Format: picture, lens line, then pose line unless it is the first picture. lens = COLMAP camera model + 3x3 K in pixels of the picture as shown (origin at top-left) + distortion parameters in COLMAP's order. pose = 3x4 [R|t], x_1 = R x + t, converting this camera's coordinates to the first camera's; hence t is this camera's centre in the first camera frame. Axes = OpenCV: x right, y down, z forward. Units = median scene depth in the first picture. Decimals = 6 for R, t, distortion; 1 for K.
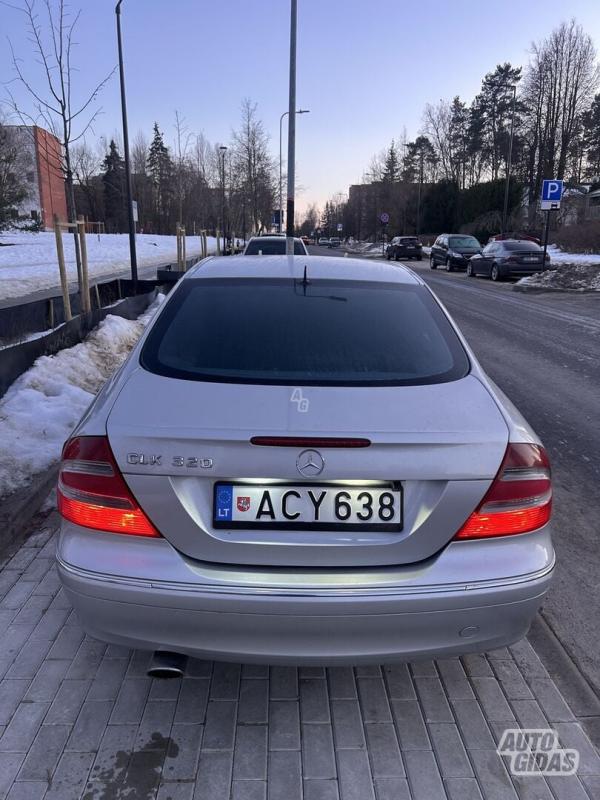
lens RADIAL K [[581.8, 0, 300.0], [0, 581.8, 400.0], [0, 0, 1]] dist [0.019461, -0.000754]
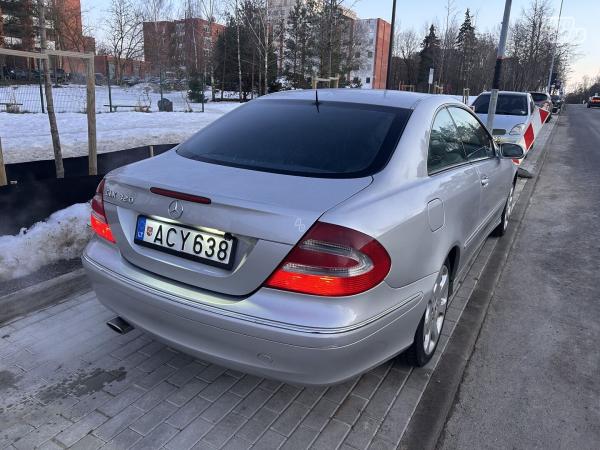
lens RADIAL K [[436.4, 0, 297.4], [0, 436.4, 222.2], [0, 0, 1]] dist [0.019461, -0.000754]
pose [[0.854319, 0.151946, -0.497043, 0.807793], [-0.147556, 0.987870, 0.048373, 0.040261], [0.498364, 0.032015, 0.866377, 0.187855]]
